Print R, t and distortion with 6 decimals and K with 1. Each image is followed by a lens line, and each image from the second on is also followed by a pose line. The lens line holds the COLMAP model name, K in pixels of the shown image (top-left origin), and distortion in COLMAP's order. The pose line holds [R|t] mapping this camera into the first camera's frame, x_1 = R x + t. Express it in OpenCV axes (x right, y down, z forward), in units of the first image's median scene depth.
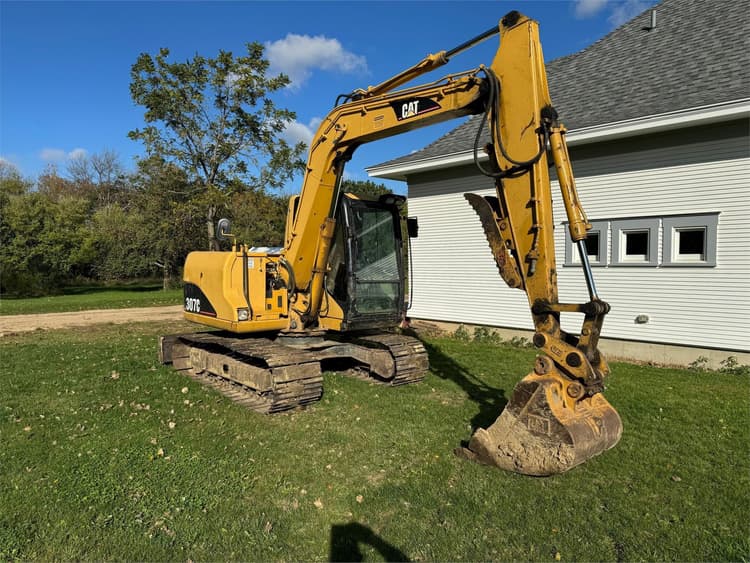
lens RADIAL K [[536.1, 0, 375.0], [0, 536.1, 281.5], [0, 0, 1]] dist [0.065849, -0.004257]
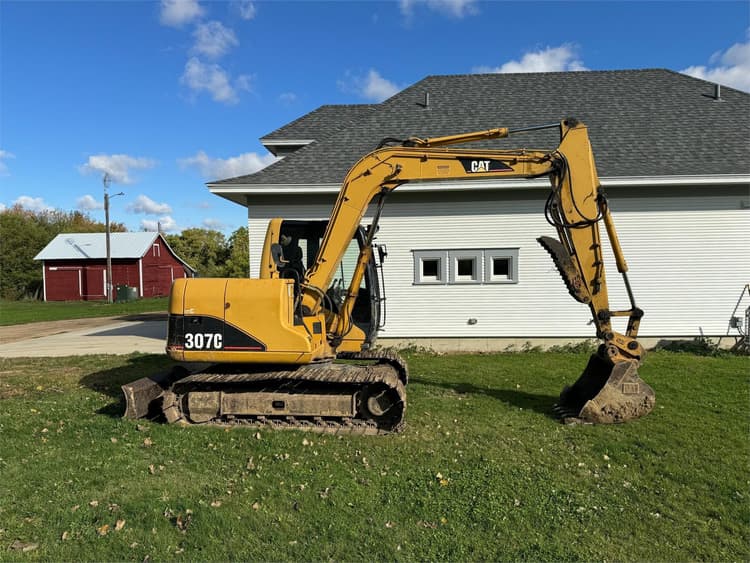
lens RADIAL K [[536.1, 0, 375.0], [0, 536.1, 281.5], [0, 0, 1]] dist [0.065849, -0.004257]
pose [[0.728843, -0.019621, 0.684400, -0.980350], [0.037258, 0.999245, -0.011030, -0.042867], [-0.683667, 0.033539, 0.729023, 0.251742]]
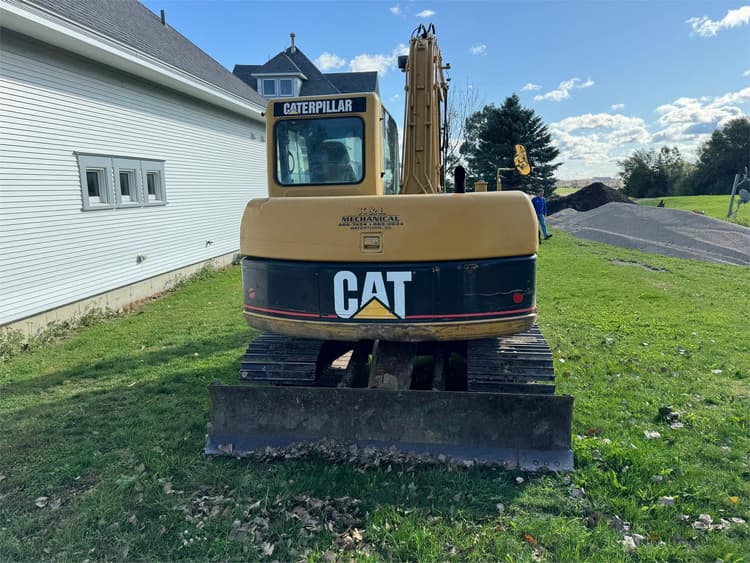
lens RADIAL K [[536.1, 0, 375.0], [0, 536.1, 281.5], [0, 0, 1]] dist [0.065849, -0.004257]
pose [[-0.660985, -0.110784, 0.742177, -0.883518], [0.059403, 0.978213, 0.198922, -0.103029], [-0.748045, 0.175572, -0.640003, 2.063198]]
